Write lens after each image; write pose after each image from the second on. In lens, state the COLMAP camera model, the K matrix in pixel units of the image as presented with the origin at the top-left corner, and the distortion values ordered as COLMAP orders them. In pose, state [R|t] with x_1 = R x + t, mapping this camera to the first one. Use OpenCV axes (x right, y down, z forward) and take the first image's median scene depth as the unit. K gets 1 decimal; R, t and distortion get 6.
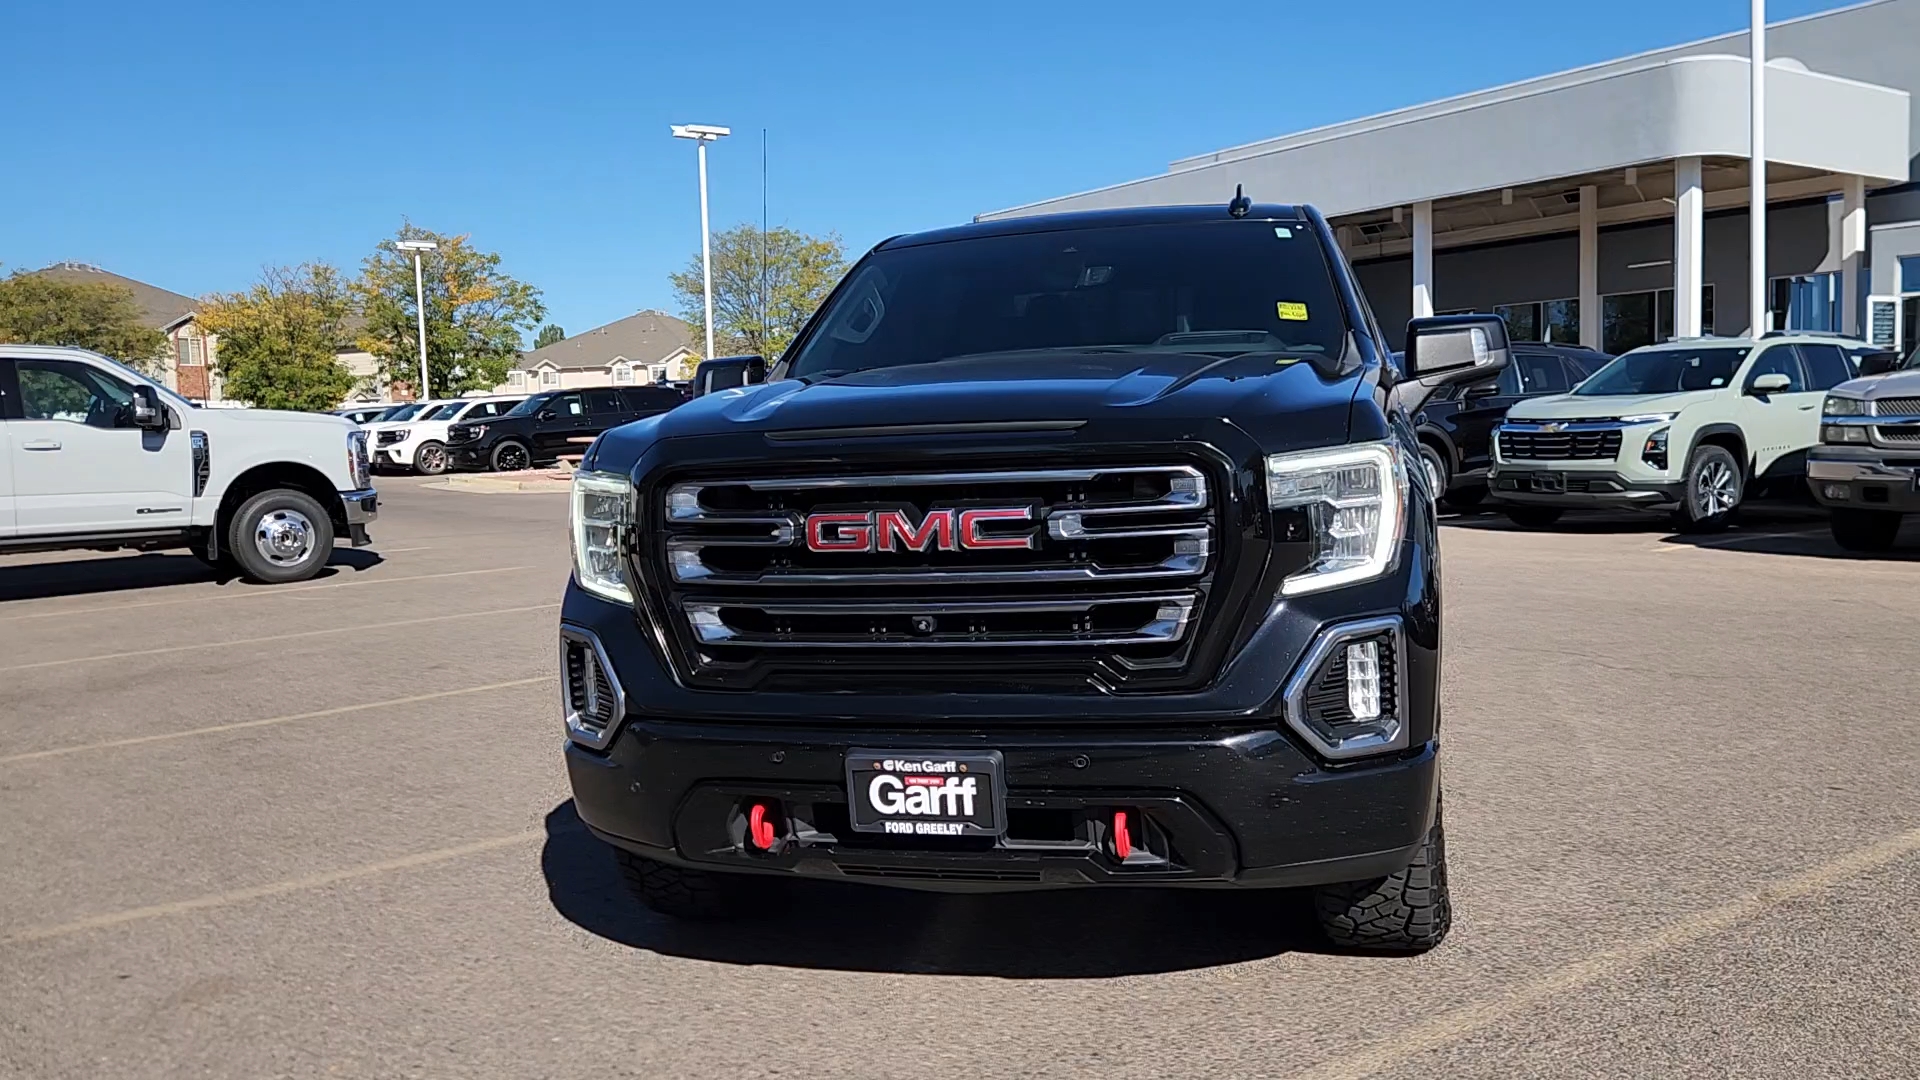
lens RADIAL K [[1619.6, 0, 947.0], [0, 1619.6, 548.7], [0, 0, 1]] dist [0.039014, -0.029083]
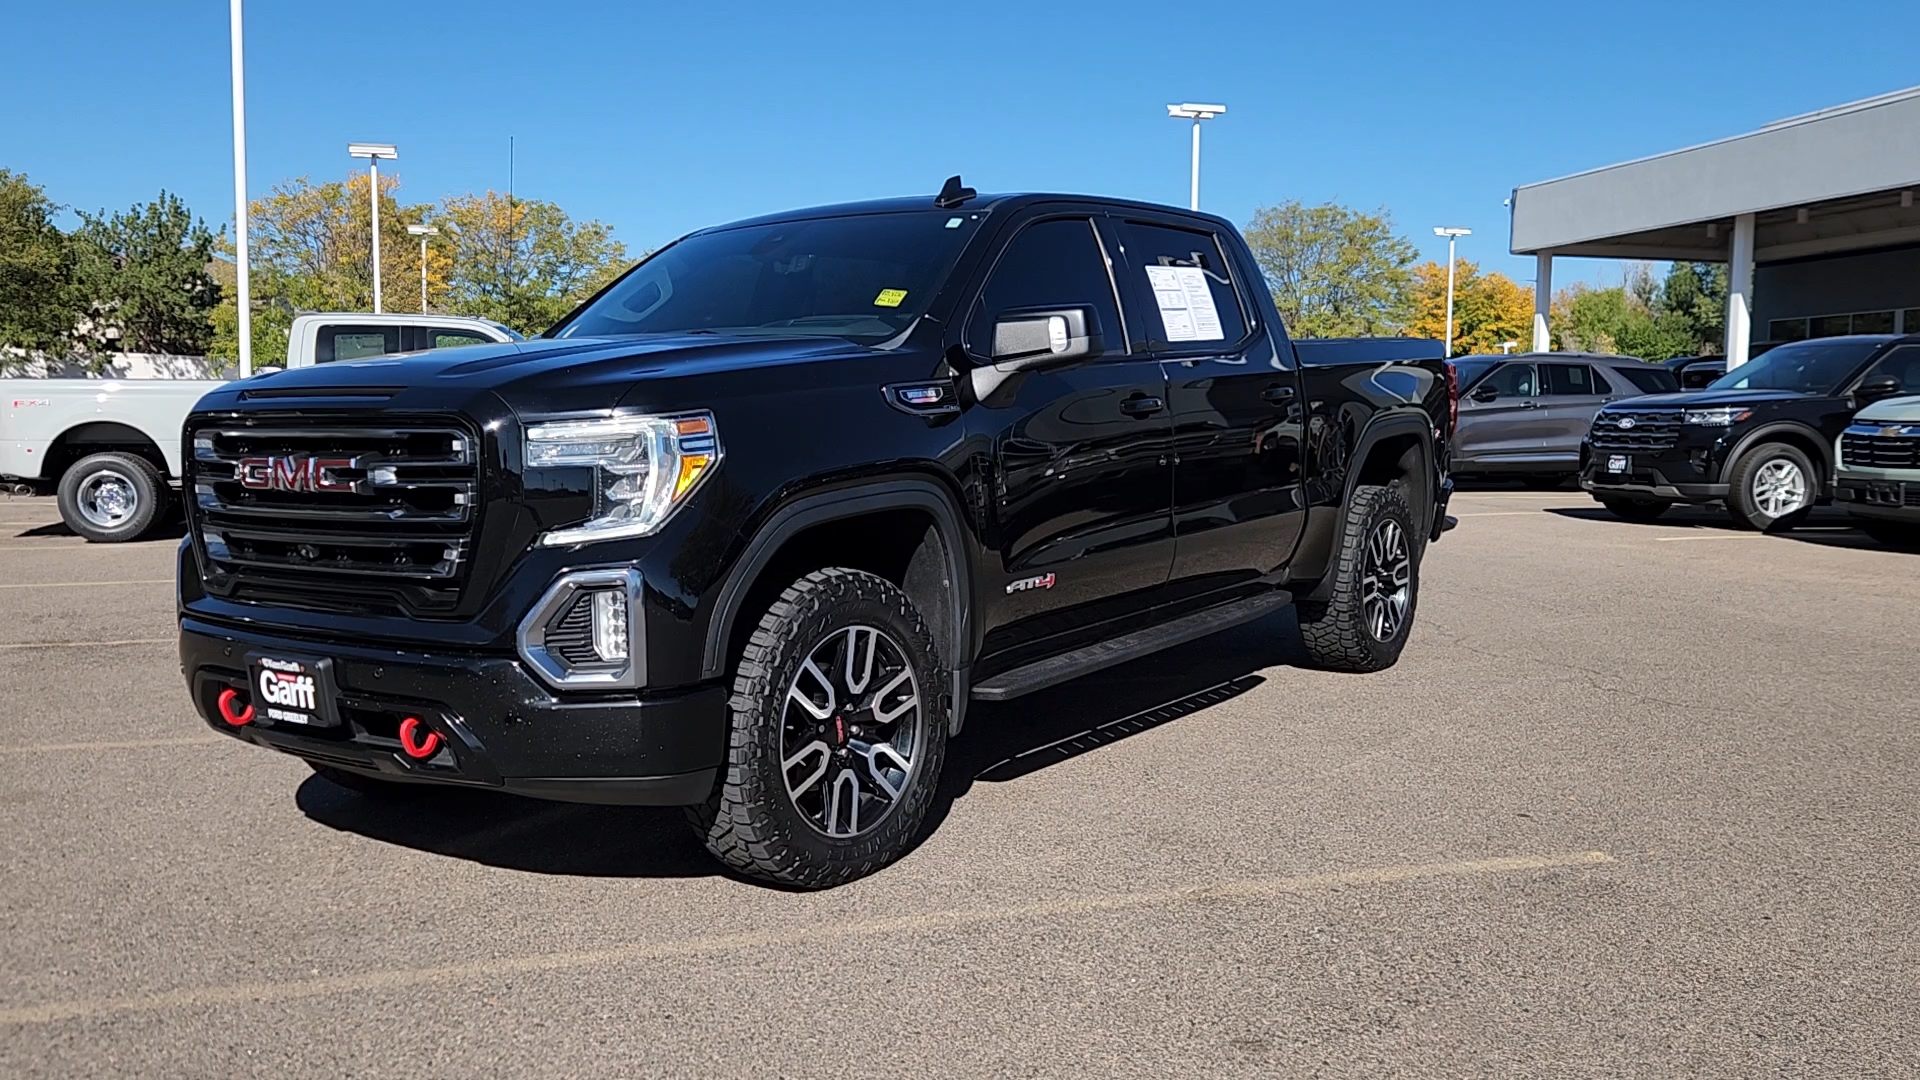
lens RADIAL K [[1619.6, 0, 947.0], [0, 1619.6, 548.7], [0, 0, 1]] dist [0.039014, -0.029083]
pose [[0.933437, 0.064086, -0.352971, 0.241876], [-0.059140, 0.997942, 0.024791, -0.003954], [0.353833, -0.002266, 0.935306, 0.006239]]
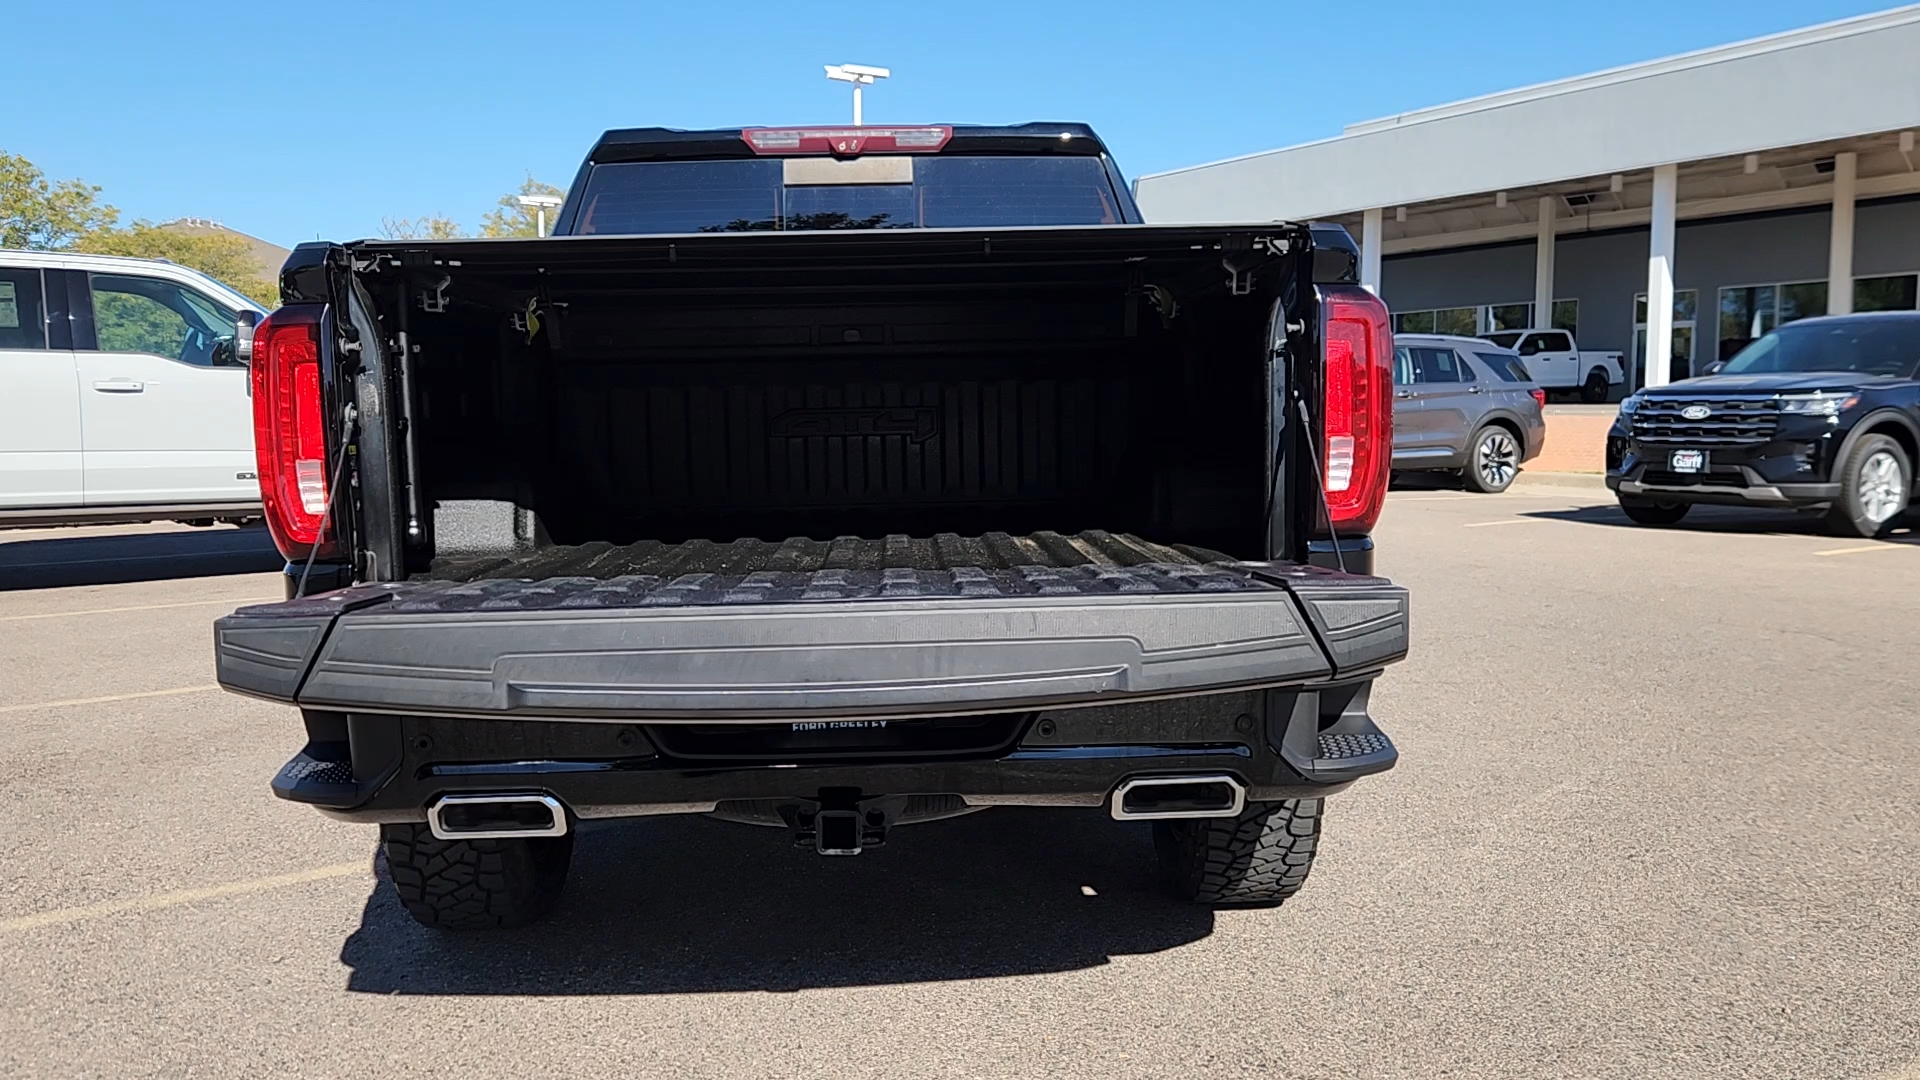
lens RADIAL K [[1624.4, 0, 940.8], [0, 1624.4, 550.5], [0, 0, 1]] dist [0.022800, -0.009968]
pose [[0.997653, 0.033345, -0.059803, -0.129483], [-0.032573, 0.999374, 0.013833, -0.009807], [0.060227, -0.011853, 0.998114, 0.276510]]
